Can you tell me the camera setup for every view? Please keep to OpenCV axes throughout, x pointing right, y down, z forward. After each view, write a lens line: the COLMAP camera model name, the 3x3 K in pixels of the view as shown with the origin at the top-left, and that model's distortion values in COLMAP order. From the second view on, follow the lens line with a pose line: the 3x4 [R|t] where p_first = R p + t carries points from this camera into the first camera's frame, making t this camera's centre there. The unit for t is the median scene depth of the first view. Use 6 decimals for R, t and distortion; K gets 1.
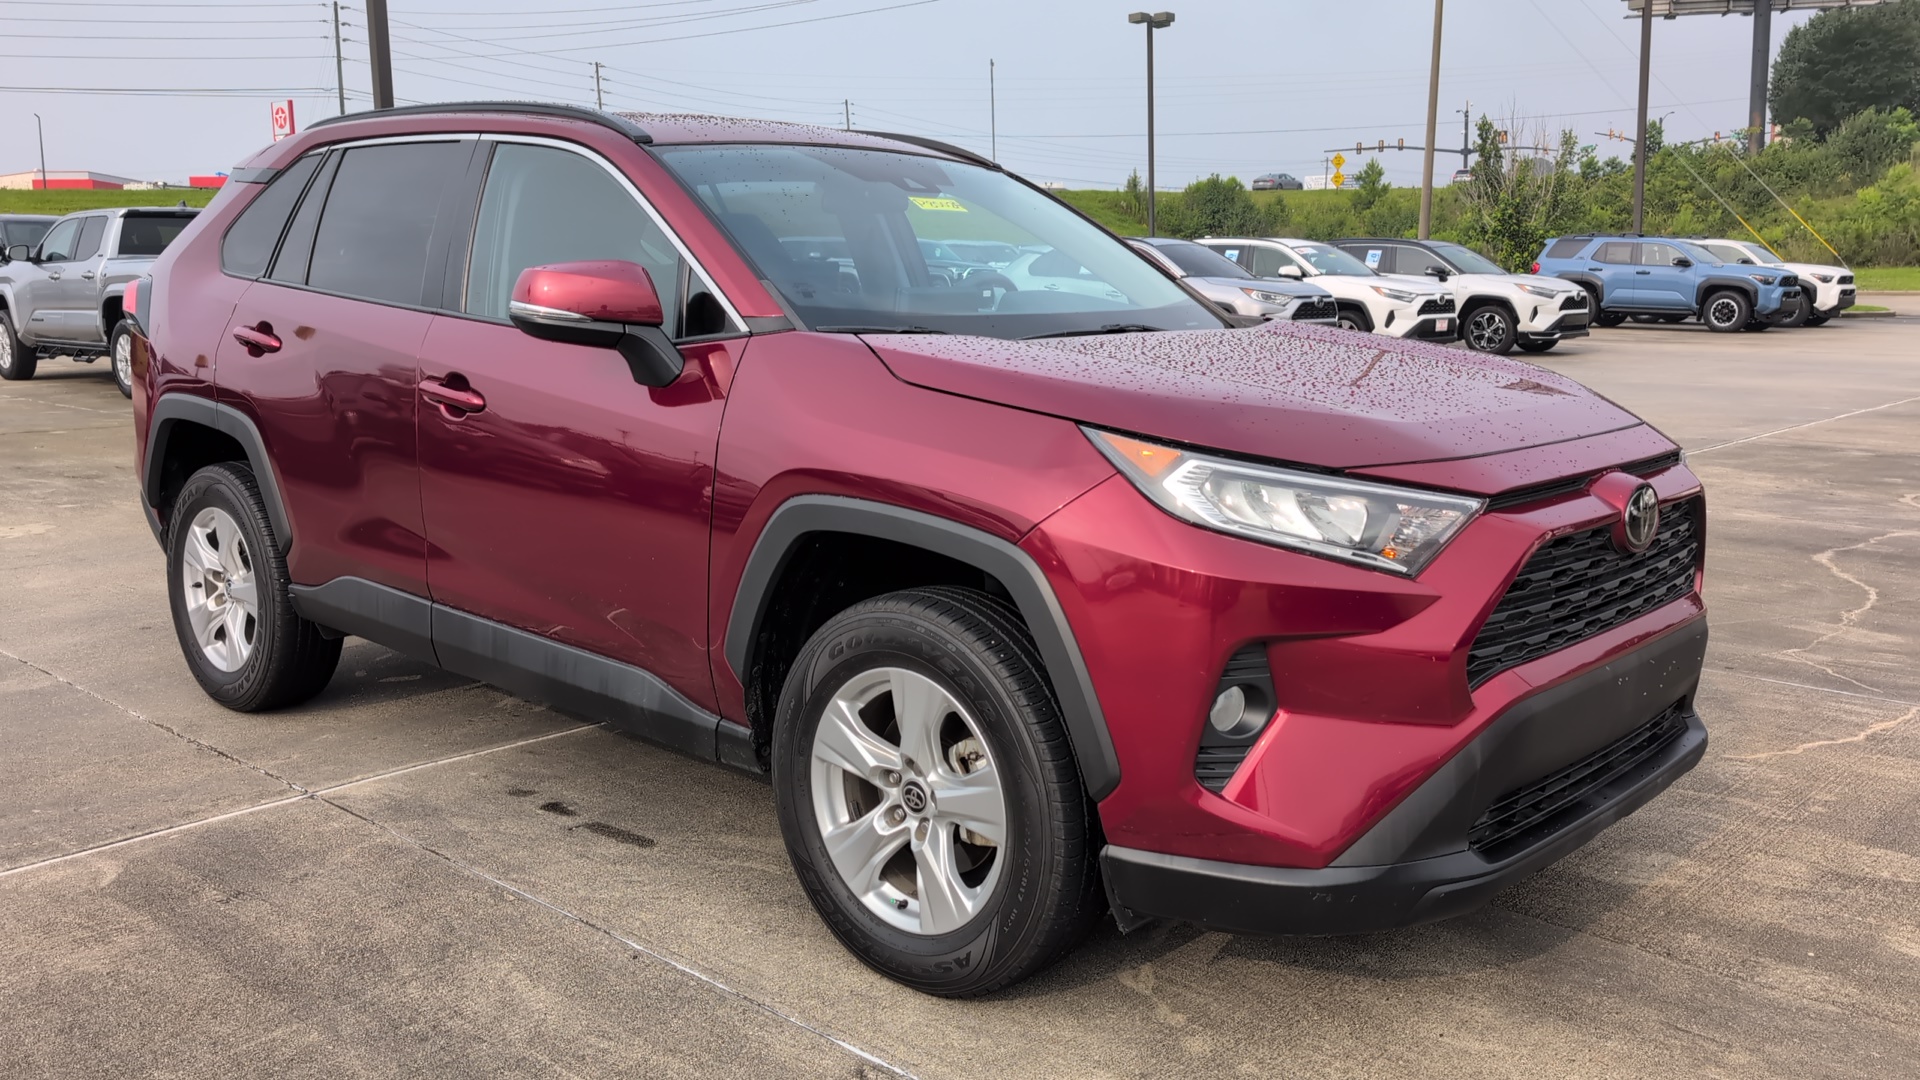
lens RADIAL K [[1606.8, 0, 948.3], [0, 1606.8, 548.4], [0, 0, 1]] dist [0.033819, -0.013338]
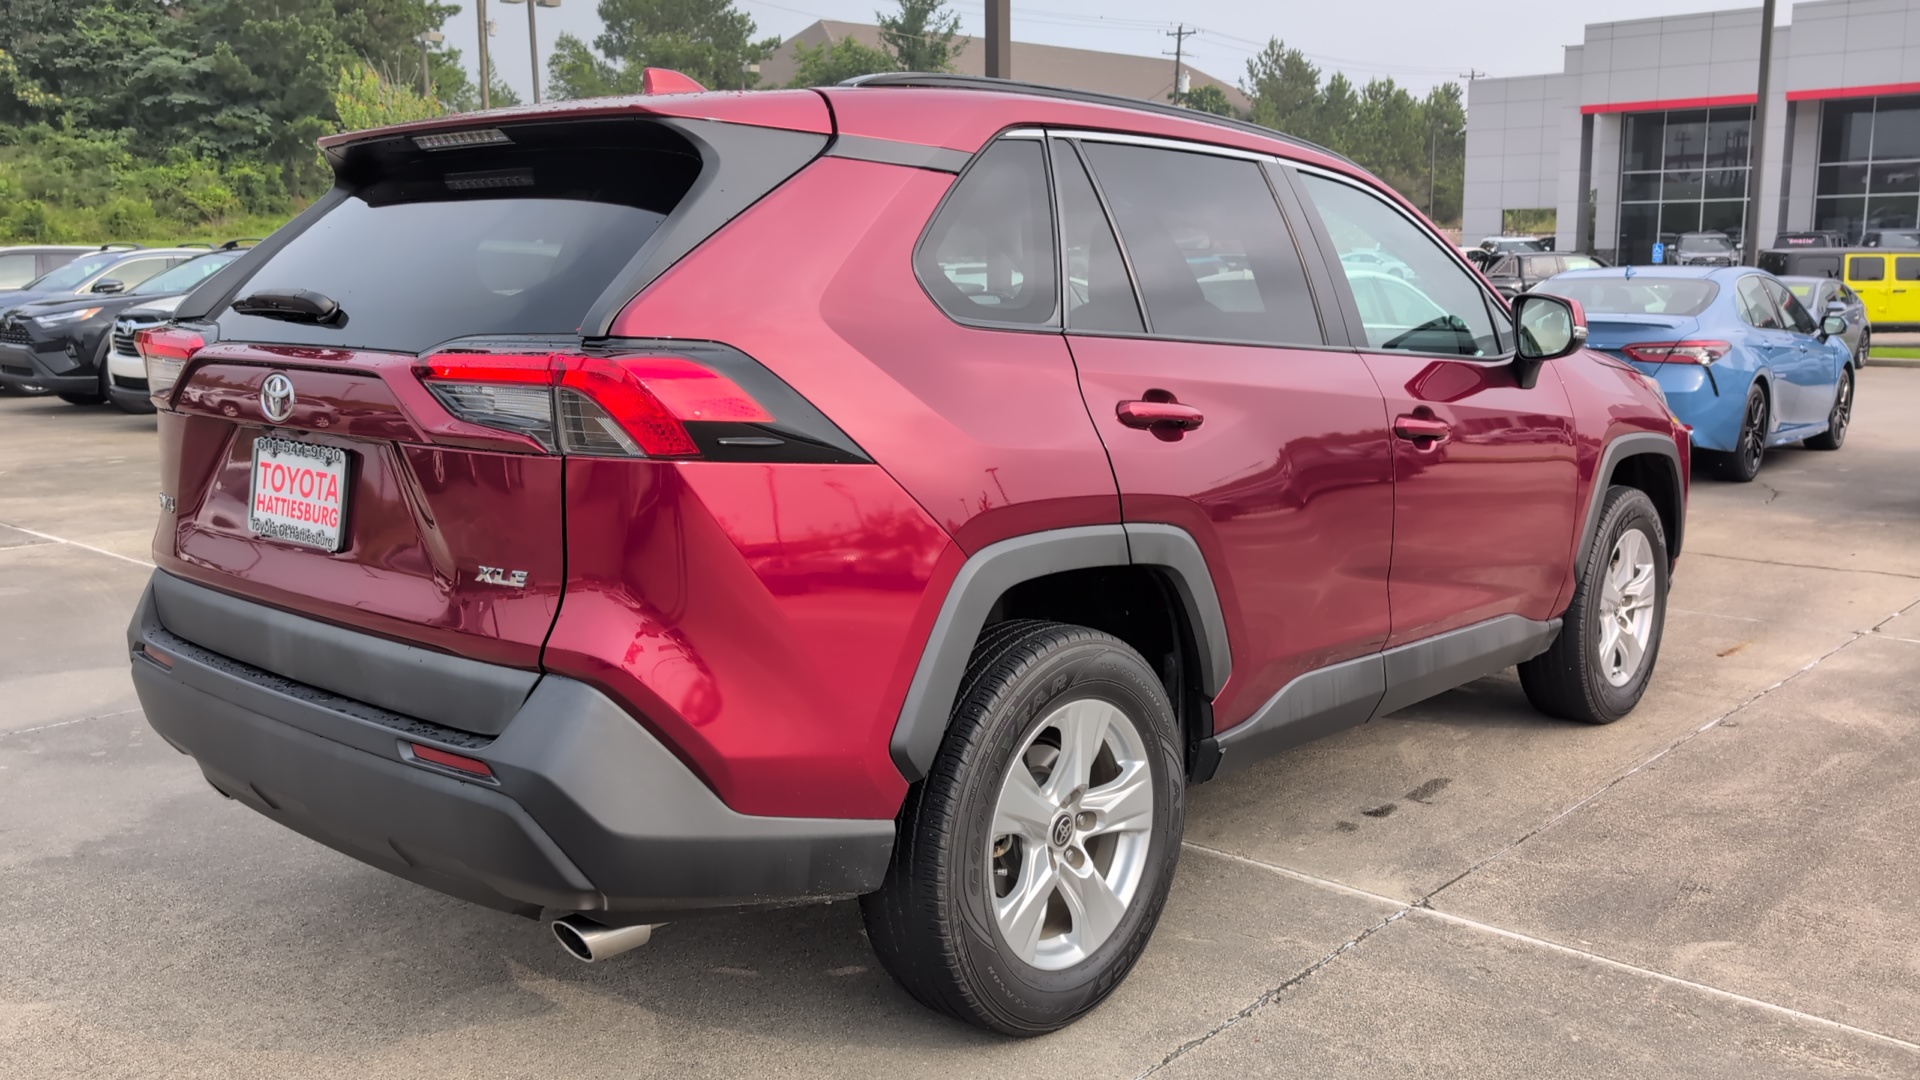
lens RADIAL K [[1606.8, 0, 948.3], [0, 1606.8, 548.4], [0, 0, 1]] dist [0.033819, -0.013338]
pose [[-0.015665, -0.155701, 0.987680, -1.294128], [0.180381, 0.971154, 0.155956, -0.228576], [-0.983472, 0.180601, 0.012873, 1.274074]]
